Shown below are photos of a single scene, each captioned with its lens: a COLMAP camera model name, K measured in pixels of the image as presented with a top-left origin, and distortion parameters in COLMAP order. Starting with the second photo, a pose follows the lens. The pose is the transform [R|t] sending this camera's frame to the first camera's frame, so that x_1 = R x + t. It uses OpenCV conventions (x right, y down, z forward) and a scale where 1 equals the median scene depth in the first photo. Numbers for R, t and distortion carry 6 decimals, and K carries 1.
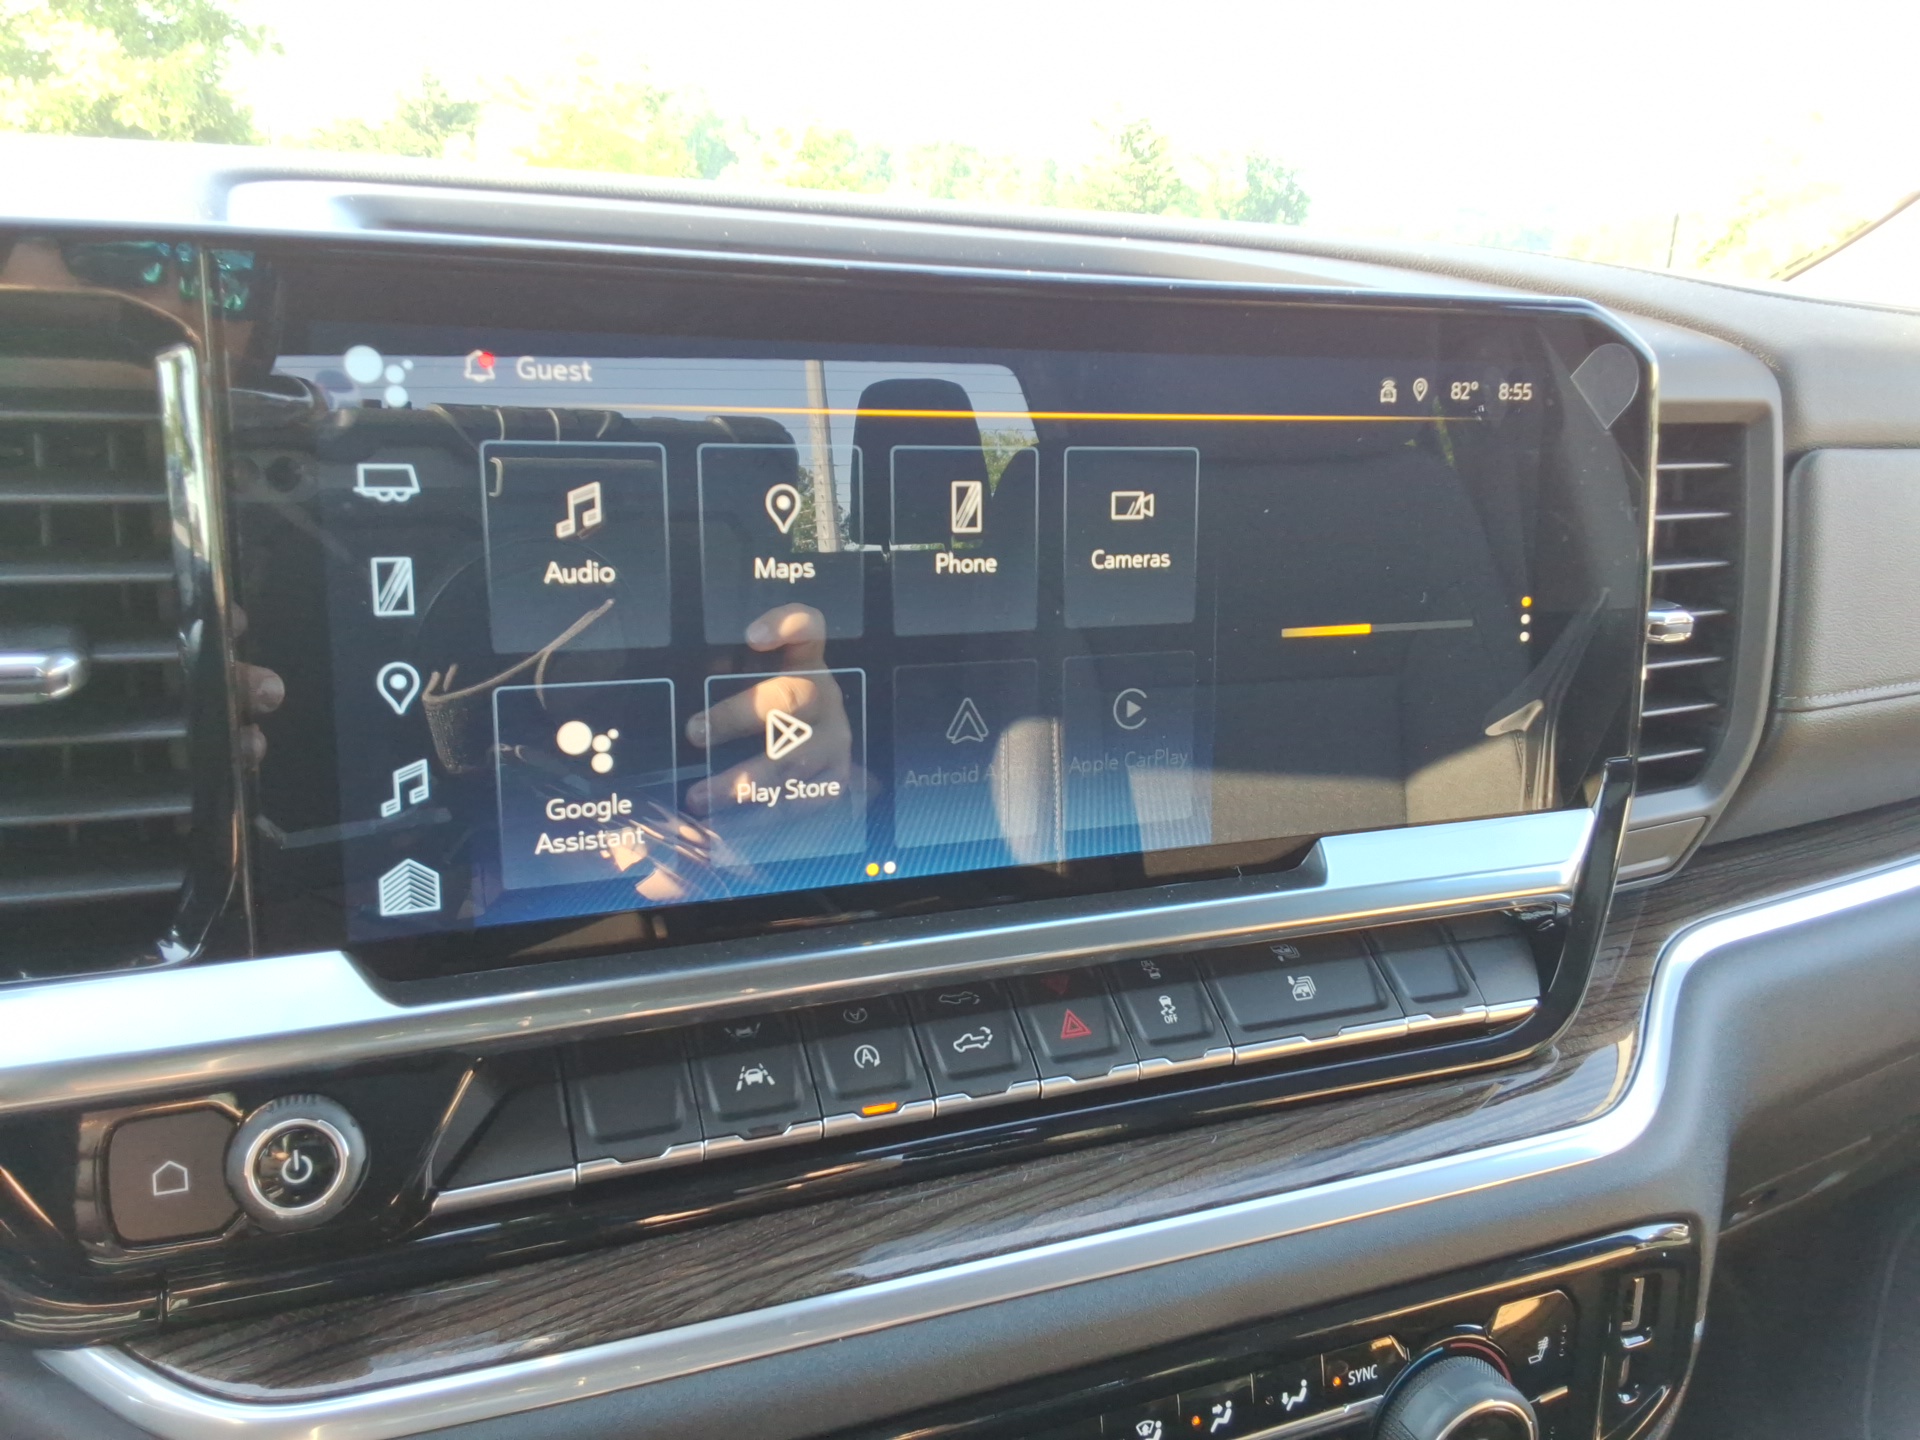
lens RADIAL K [[1527.0, 0, 968.4], [0, 1527.0, 720.1], [0, 0, 1]] dist [0.115470, -0.170859]
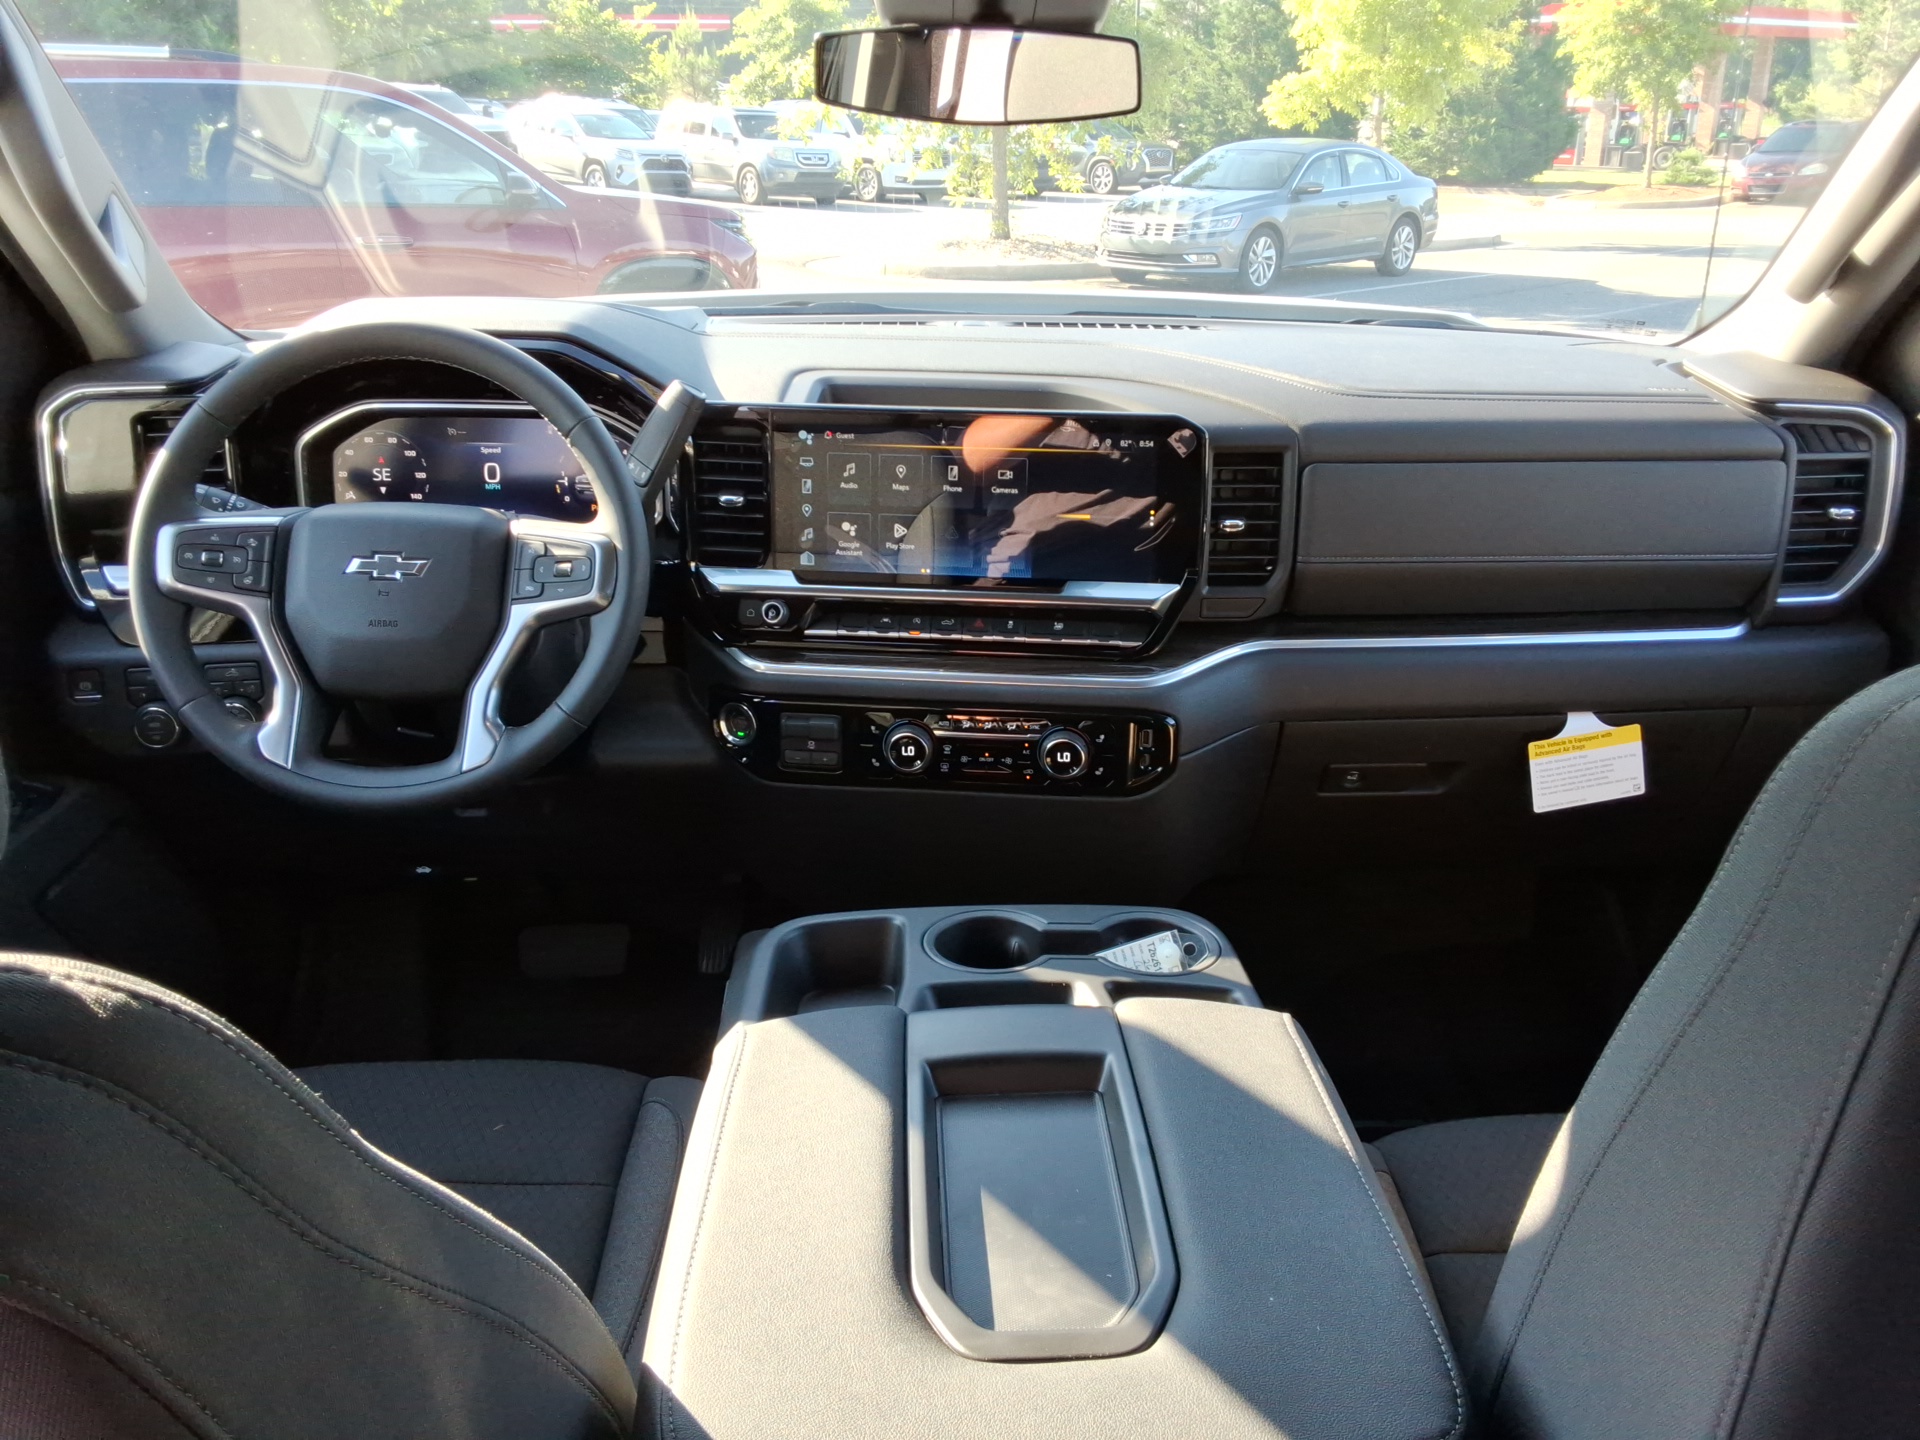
lens RADIAL K [[1574.7, 0, 996.2], [0, 1574.7, 713.7], [0, 0, 1]] dist [0.117469, -0.219645]
pose [[0.875353, 0.141444, -0.462331, 2.050692], [-0.096420, 0.988112, 0.119743, -0.036302], [0.473772, -0.060240, 0.878585, -2.453048]]
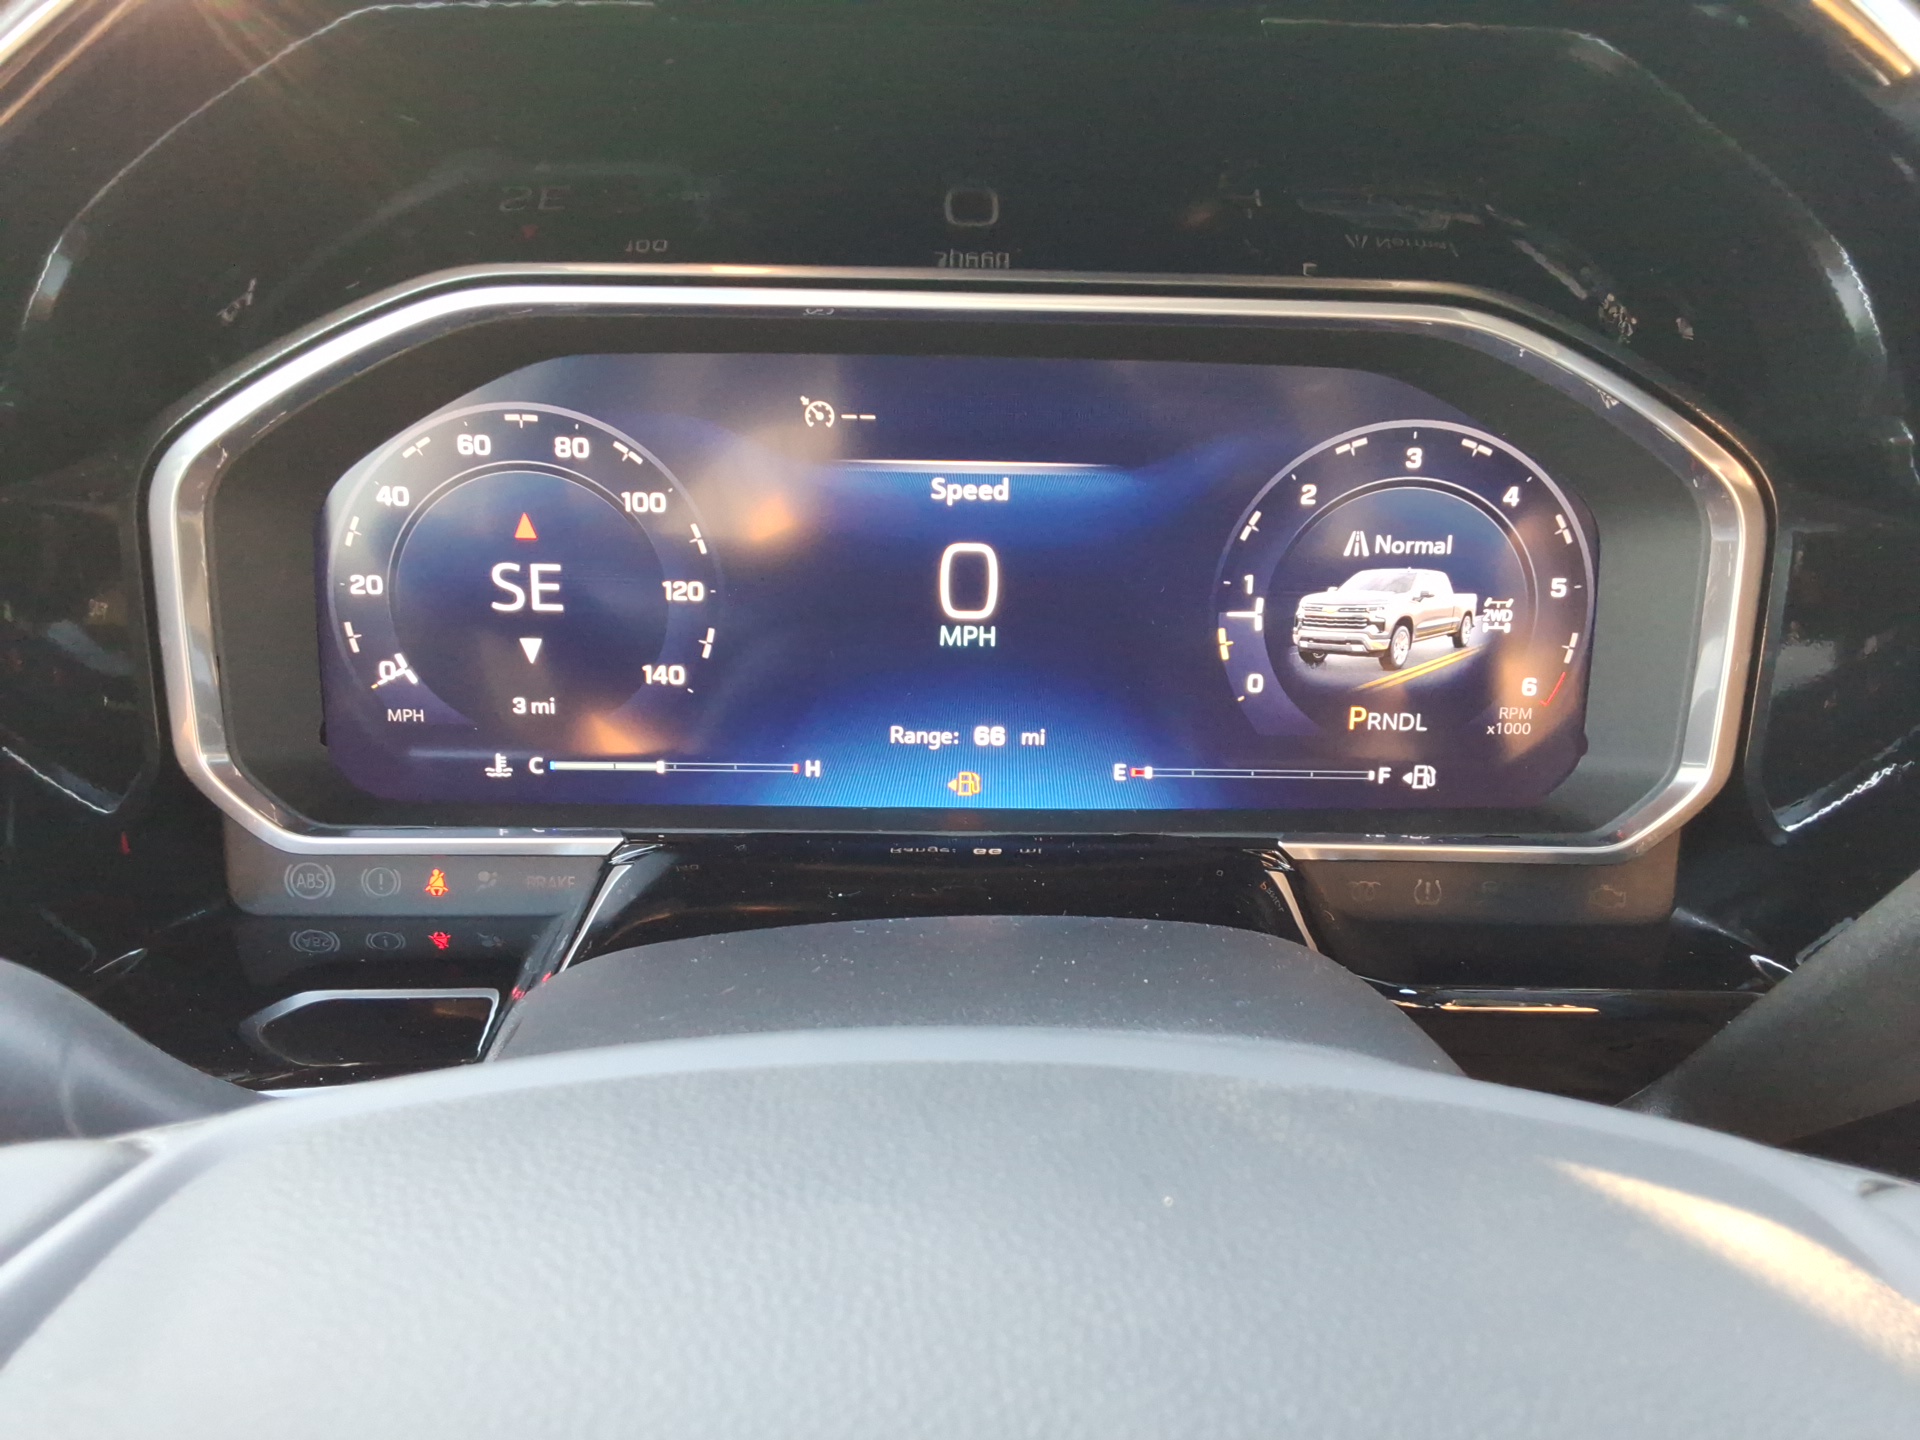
lens RADIAL K [[1555.6, 0, 983.4], [0, 1555.6, 717.4], [0, 0, 1]] dist [0.148486, -0.261234]
pose [[0.870077, 0.167051, -0.463746, -0.763441], [-0.104594, 0.981966, 0.157487, -0.110624], [0.481692, -0.088521, 0.871858, -0.151799]]
